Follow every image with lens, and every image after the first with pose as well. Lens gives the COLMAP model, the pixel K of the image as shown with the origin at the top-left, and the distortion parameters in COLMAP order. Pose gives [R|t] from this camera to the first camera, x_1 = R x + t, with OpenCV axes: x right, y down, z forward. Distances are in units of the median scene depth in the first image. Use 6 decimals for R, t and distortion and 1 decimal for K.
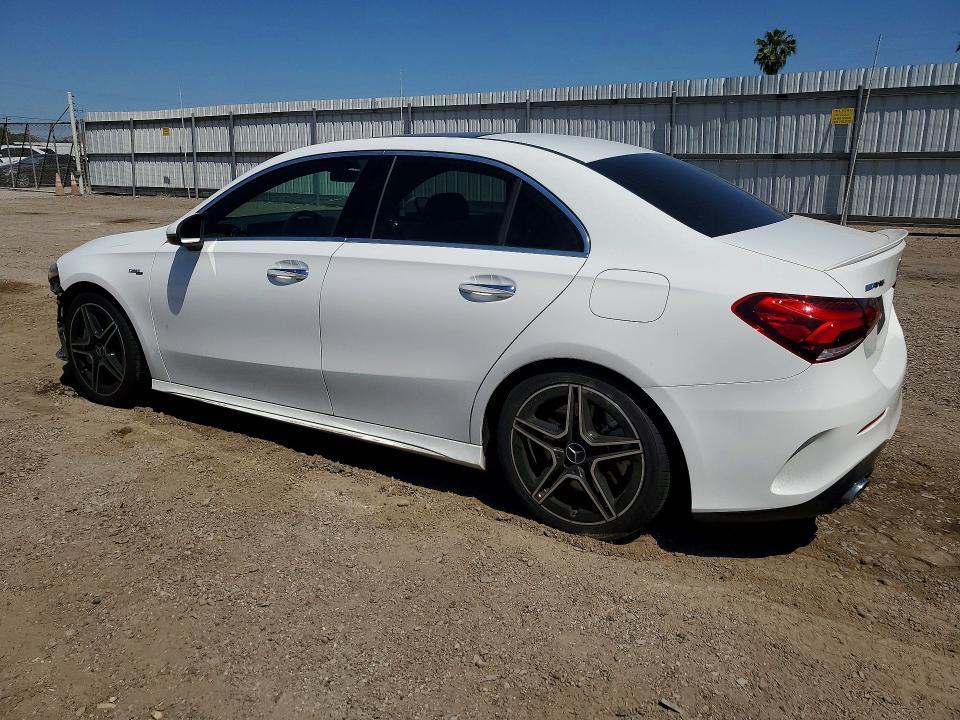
lens RADIAL K [[772.3, 0, 480.0], [0, 772.3, 360.0], [0, 0, 1]] dist [0.014647, 0.004961]
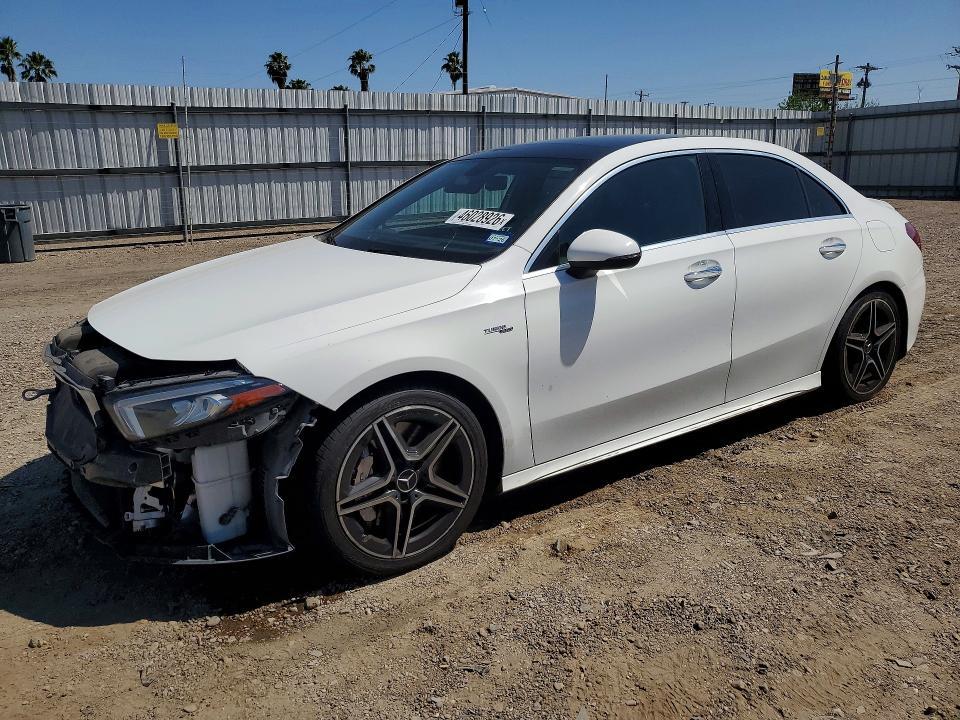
lens RADIAL K [[772.3, 0, 480.0], [0, 772.3, 360.0], [0, 0, 1]] dist [0.014647, 0.004961]
pose [[0.373568, -0.241296, 0.895669, -0.397843], [0.262132, 0.953679, 0.147593, -0.071987], [-0.889794, 0.179648, 0.419516, 0.272740]]
